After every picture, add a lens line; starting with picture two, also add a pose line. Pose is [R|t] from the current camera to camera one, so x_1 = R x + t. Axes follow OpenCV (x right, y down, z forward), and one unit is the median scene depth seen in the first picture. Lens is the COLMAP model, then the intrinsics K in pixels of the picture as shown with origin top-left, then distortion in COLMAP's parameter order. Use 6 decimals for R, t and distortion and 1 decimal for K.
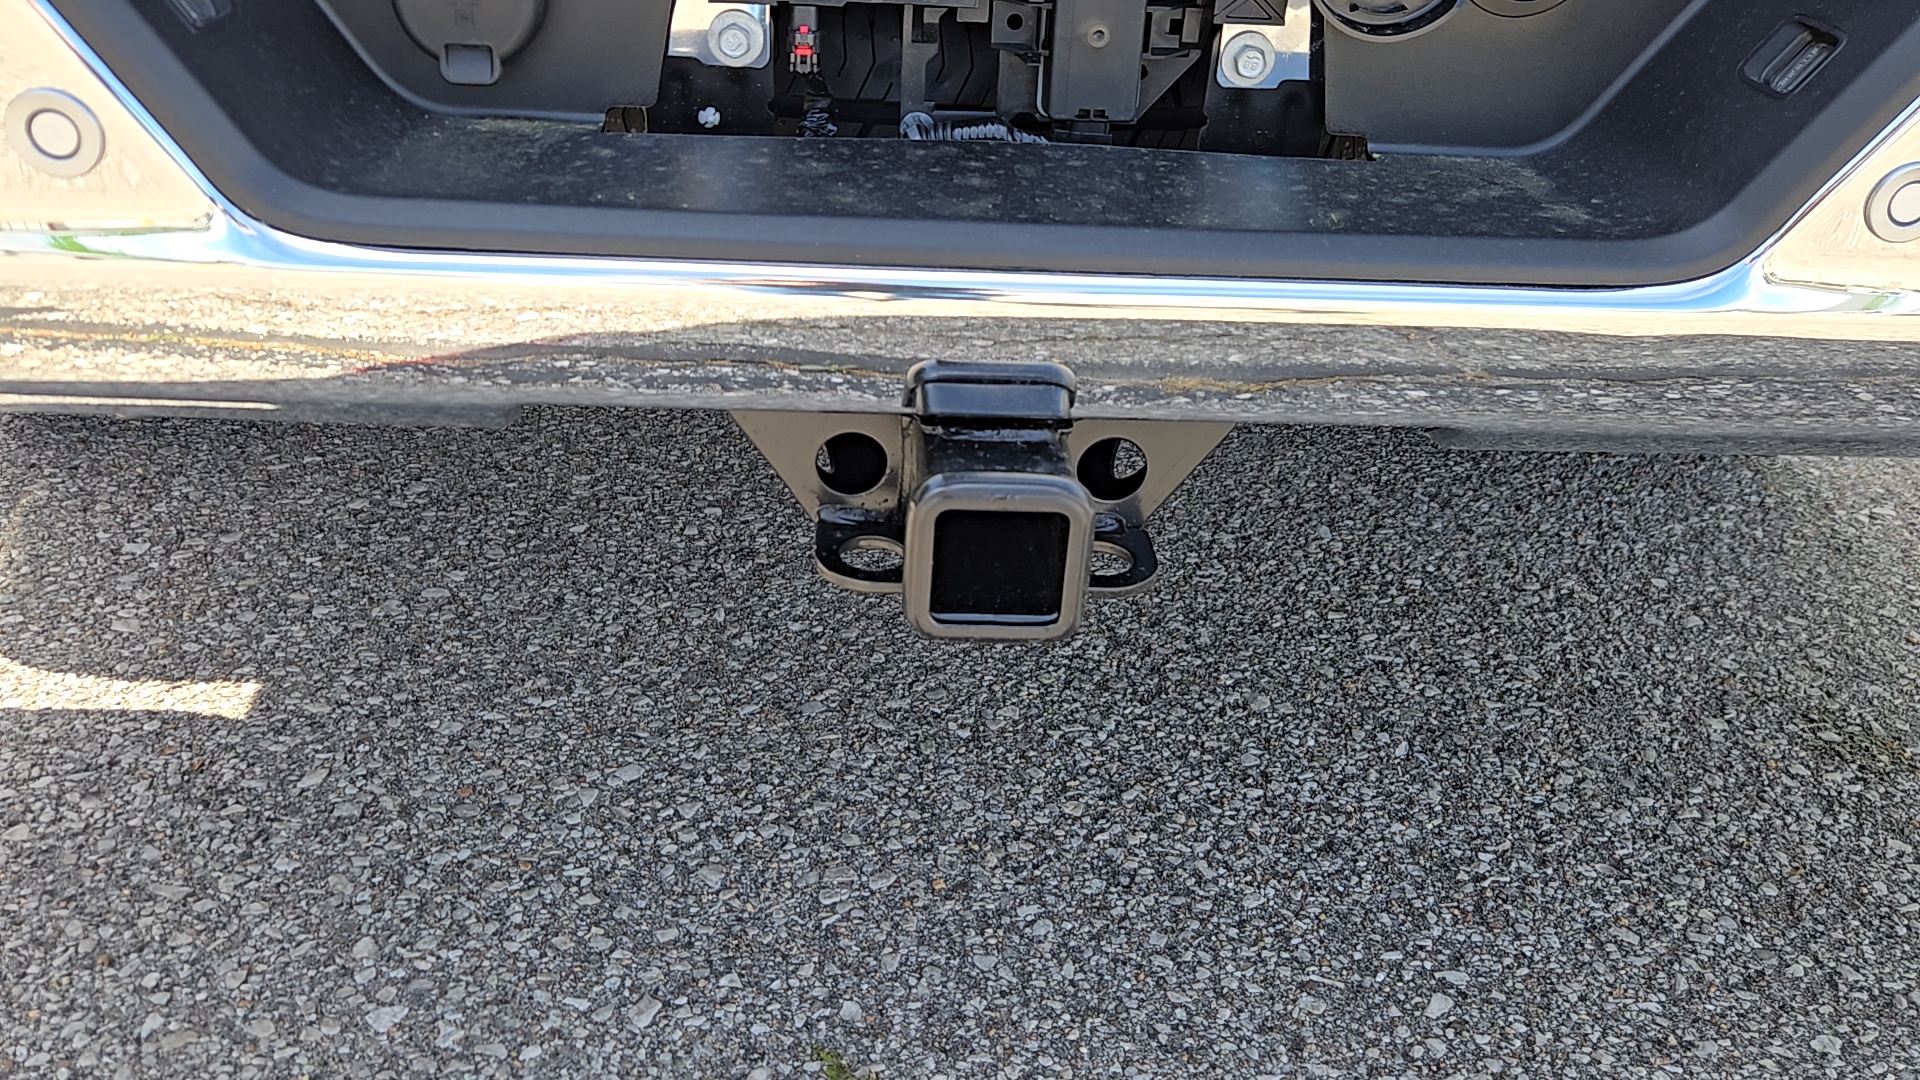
lens RADIAL K [[1602.3, 0, 953.3], [0, 1602.3, 525.6], [0, 0, 1]] dist [0.010129, -0.010065]
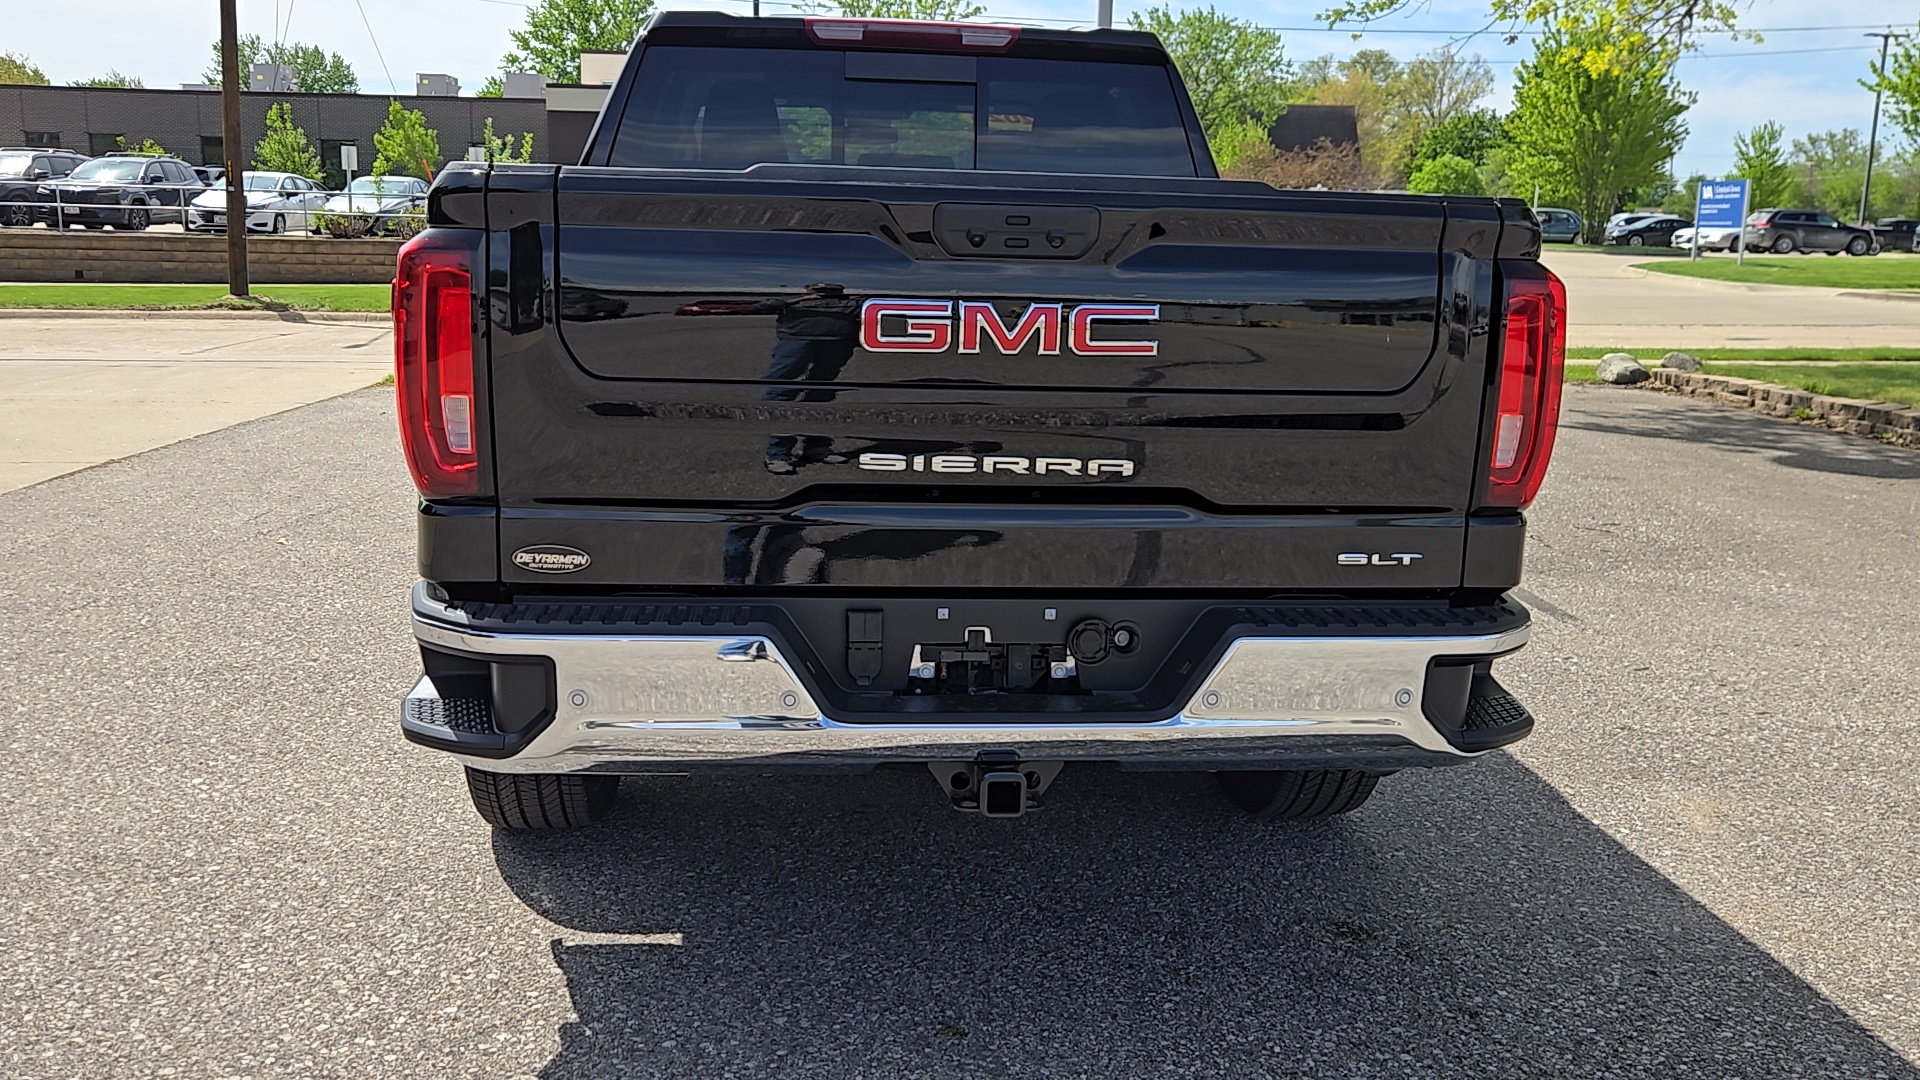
lens RADIAL K [[1602.3, 0, 953.3], [0, 1602.3, 525.6], [0, 0, 1]] dist [0.010129, -0.010065]
pose [[0.997868, -0.033863, 0.055799, -0.180903], [0.051006, 0.937979, -0.342919, 0.457744], [-0.040726, 0.345034, 0.937706, -1.808491]]
